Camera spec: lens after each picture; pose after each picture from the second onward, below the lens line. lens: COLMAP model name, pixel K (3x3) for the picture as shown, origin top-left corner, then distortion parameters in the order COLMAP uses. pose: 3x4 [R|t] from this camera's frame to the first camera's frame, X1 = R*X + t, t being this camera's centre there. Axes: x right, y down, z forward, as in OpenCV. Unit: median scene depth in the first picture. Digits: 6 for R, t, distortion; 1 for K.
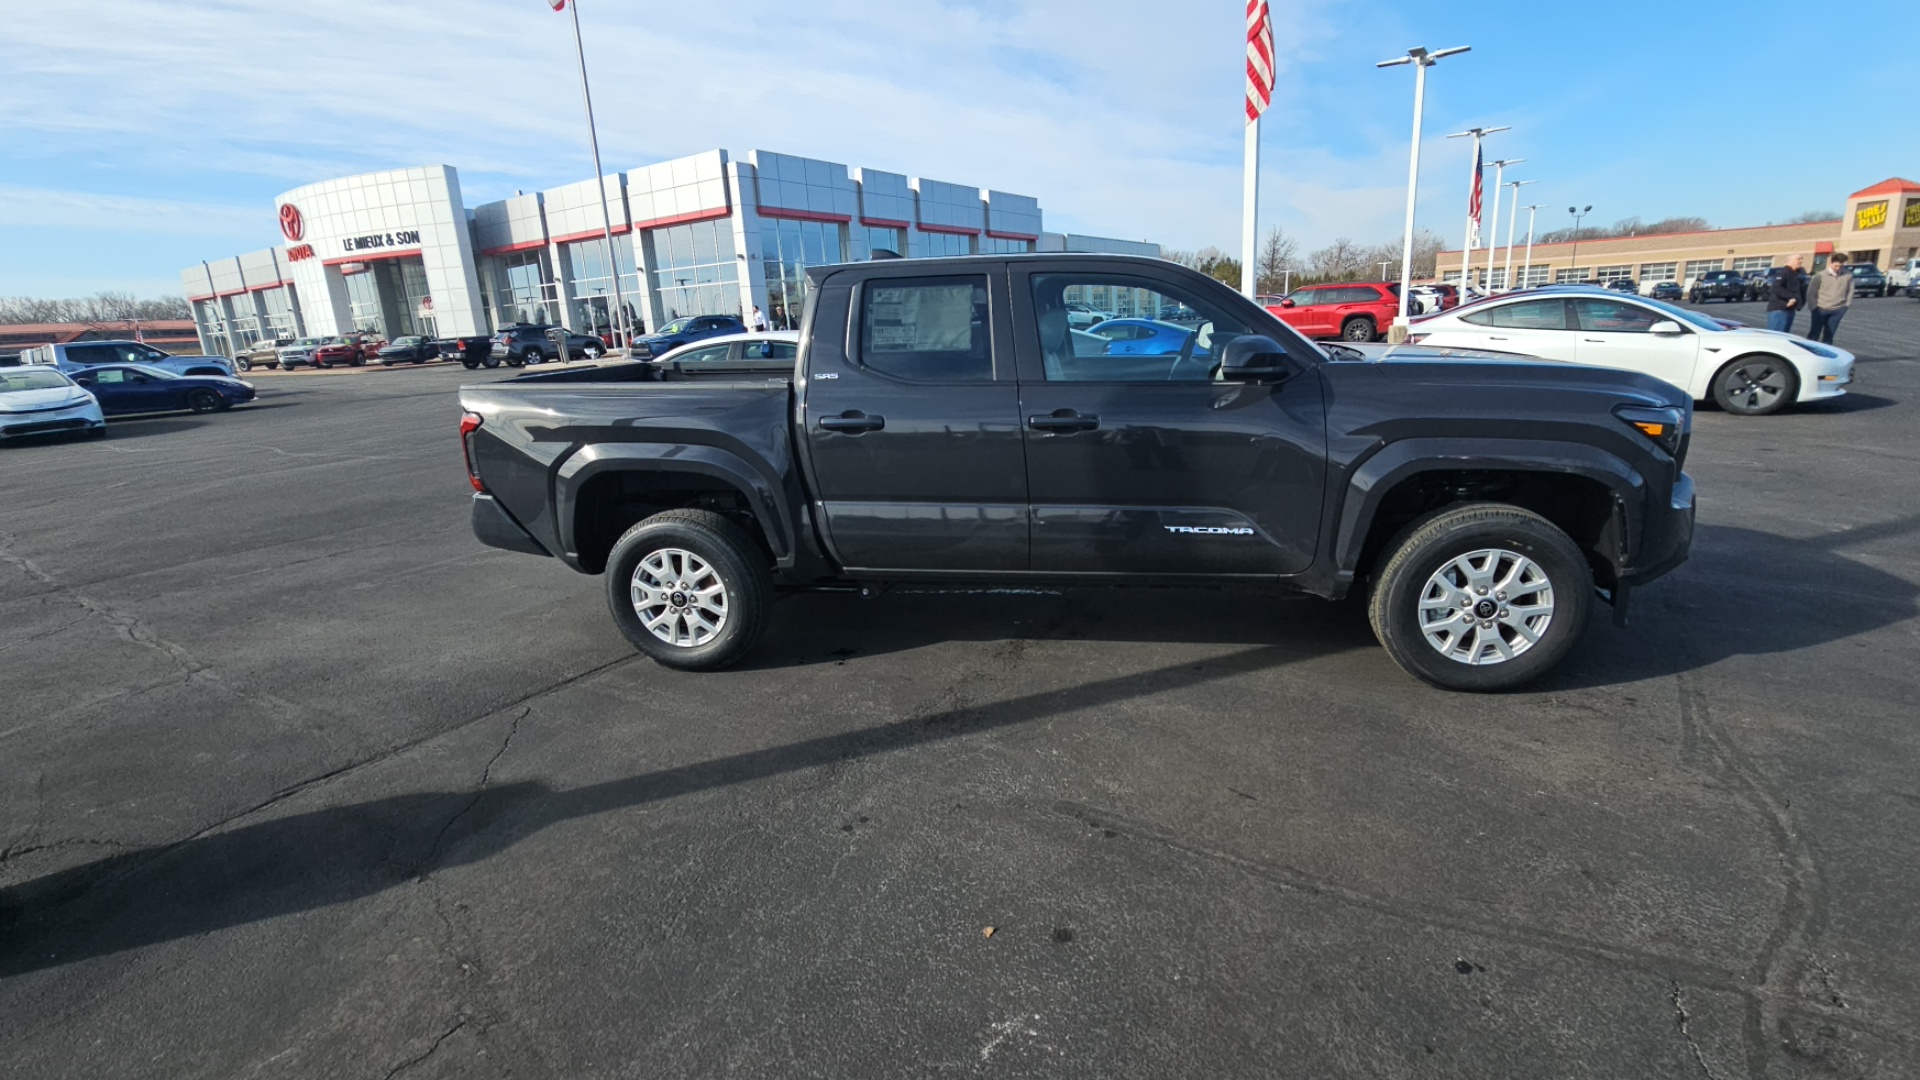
lens RADIAL K [[856.9, 0, 960.0], [0, 856.9, 540.0], [0, 0, 1]] dist [0.000331, -0.001730]
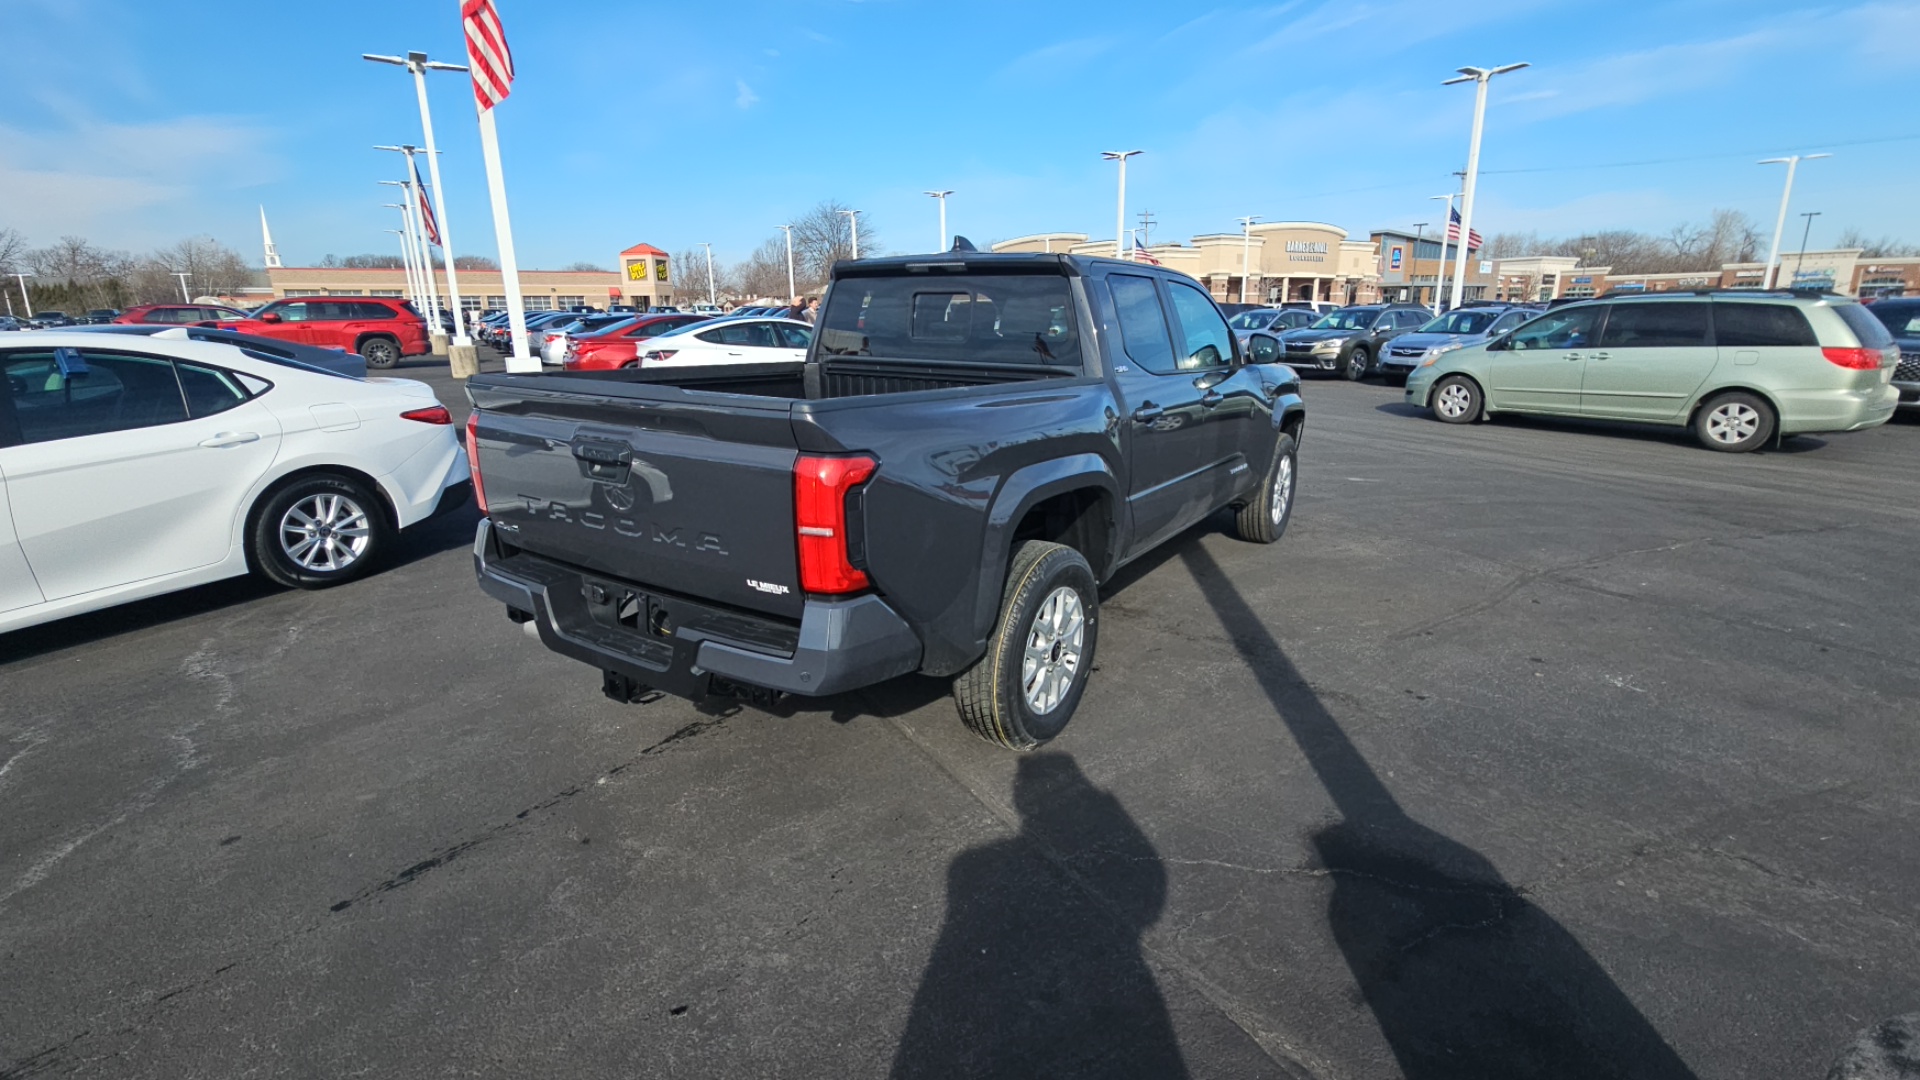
lens RADIAL K [[860.9, 0, 983.0], [0, 860.9, 543.9], [0, 0, 1]] dist [0.002399, -0.001654]
pose [[0.367754, -0.198132, 0.908571, -0.440946], [0.221663, 0.967553, 0.121274, -0.058507], [-0.903118, 0.156798, 0.399740, 0.298908]]
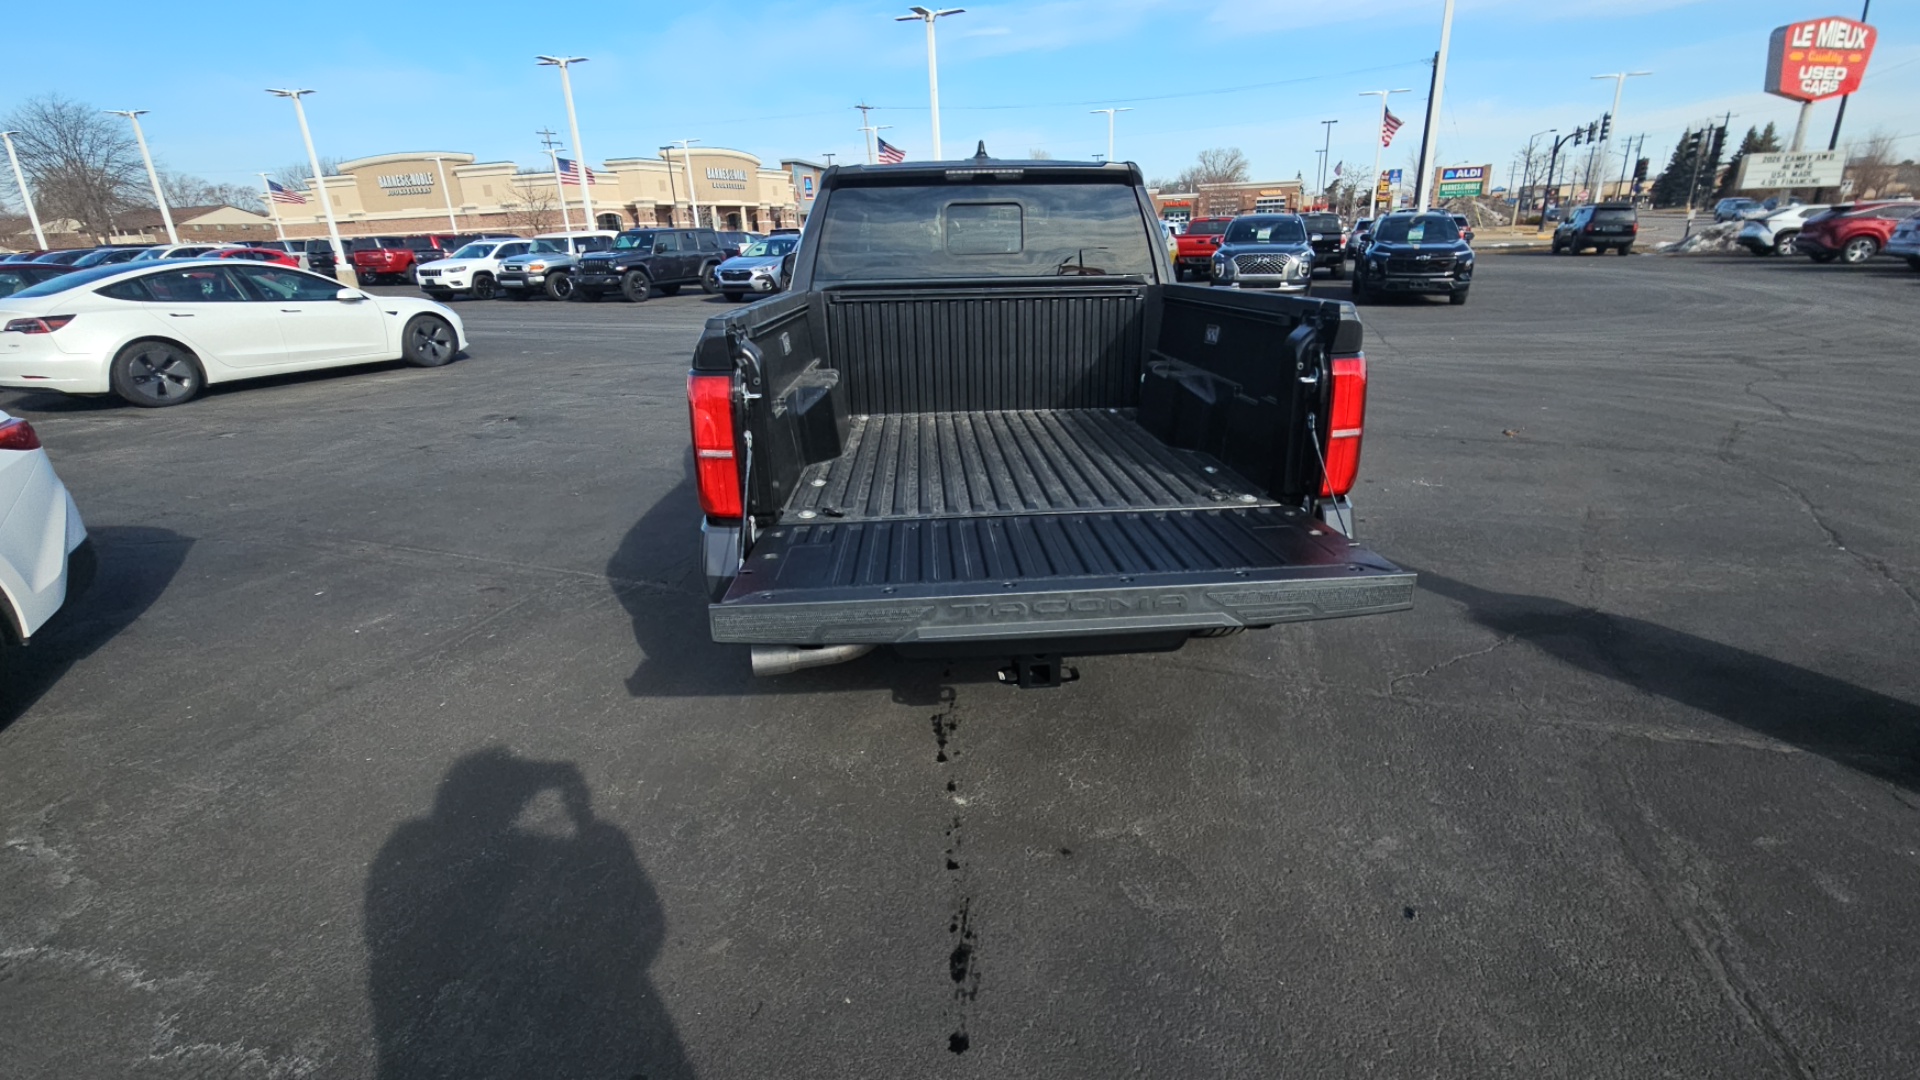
lens RADIAL K [[860.9, 0, 983.0], [0, 860.9, 543.9], [0, 0, 1]] dist [0.002399, -0.001654]
pose [[-0.253156, -0.277942, 0.926639, -0.445476], [0.282438, 0.894877, 0.345577, -0.124800], [-0.925279, 0.349203, -0.148043, 0.566440]]
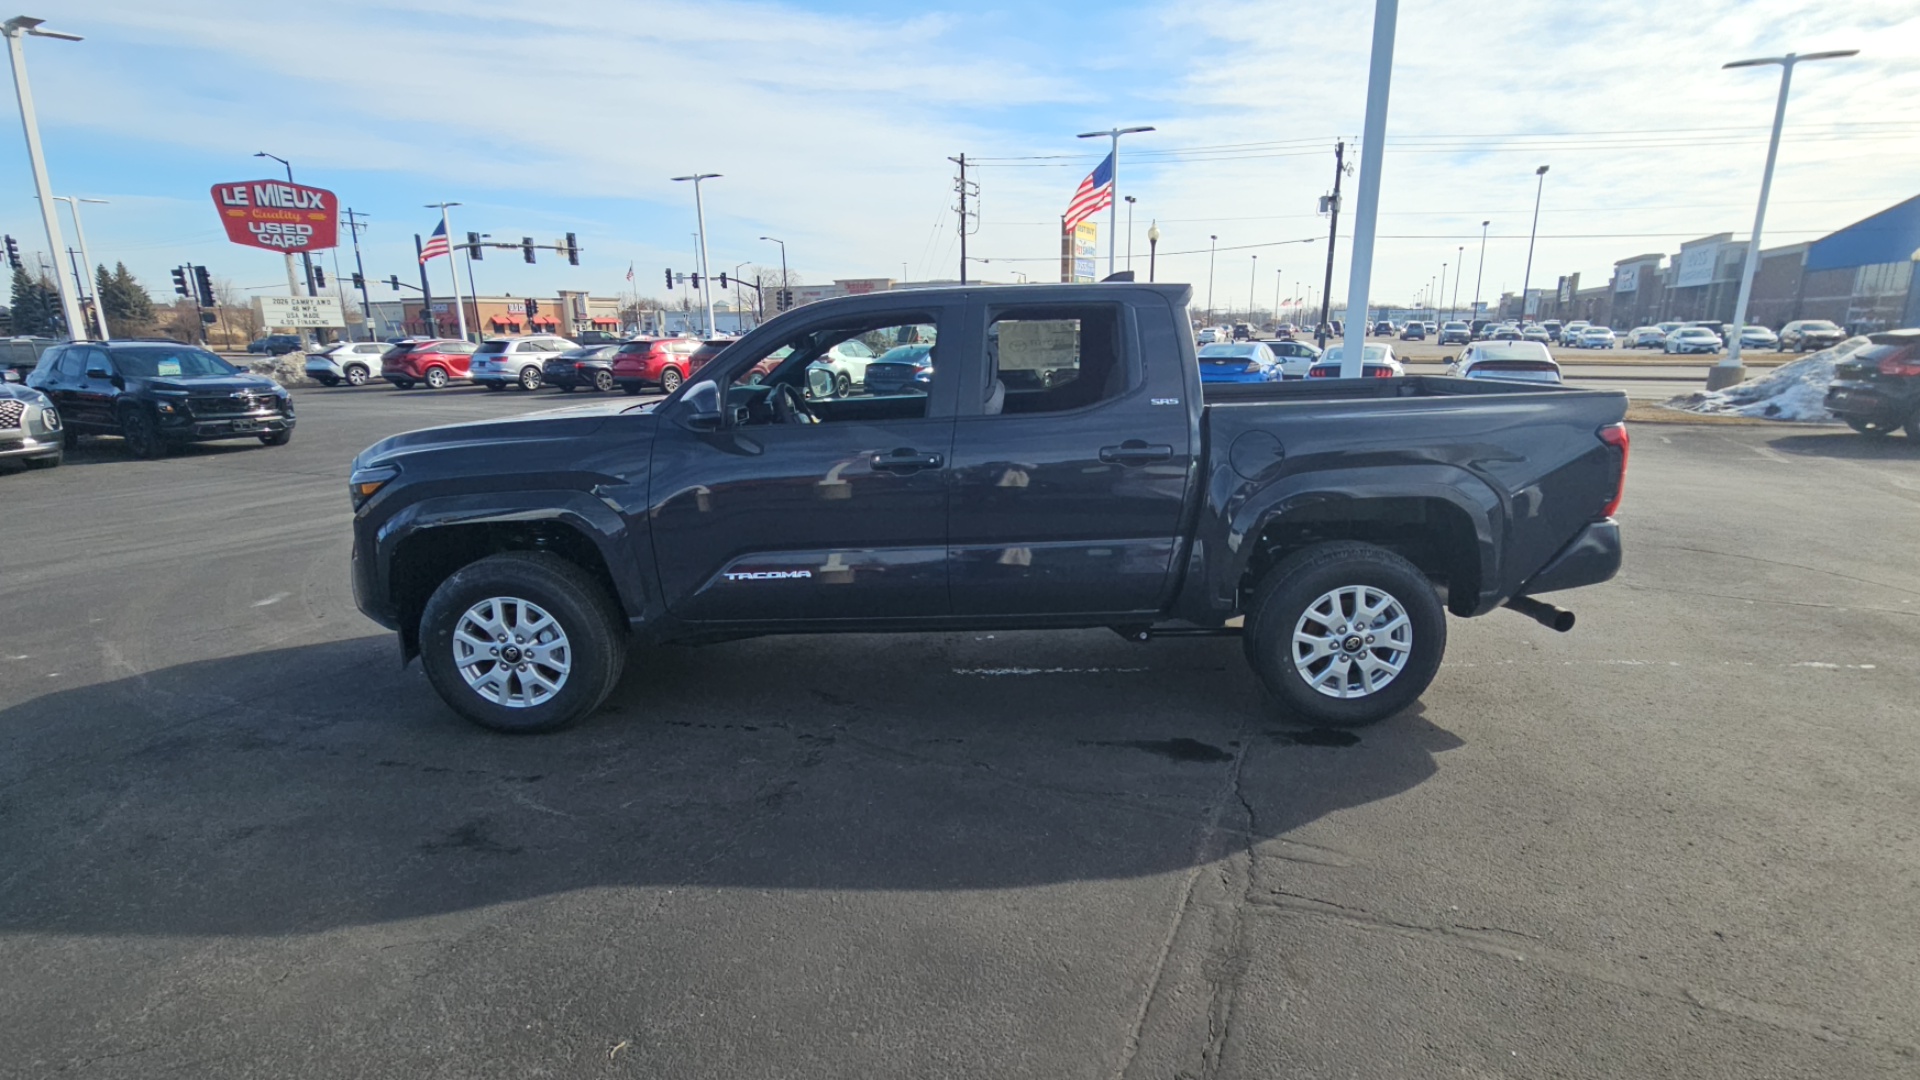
lens RADIAL K [[854.1, 0, 978.9], [0, 854.1, 539.2], [0, 0, 1]] dist [0.002883, -0.001155]
pose [[-0.980957, 0.102792, -0.164794, 0.109430], [0.012148, 0.879281, 0.476149, -0.238387], [0.193845, 0.465080, -0.863785, 0.861632]]
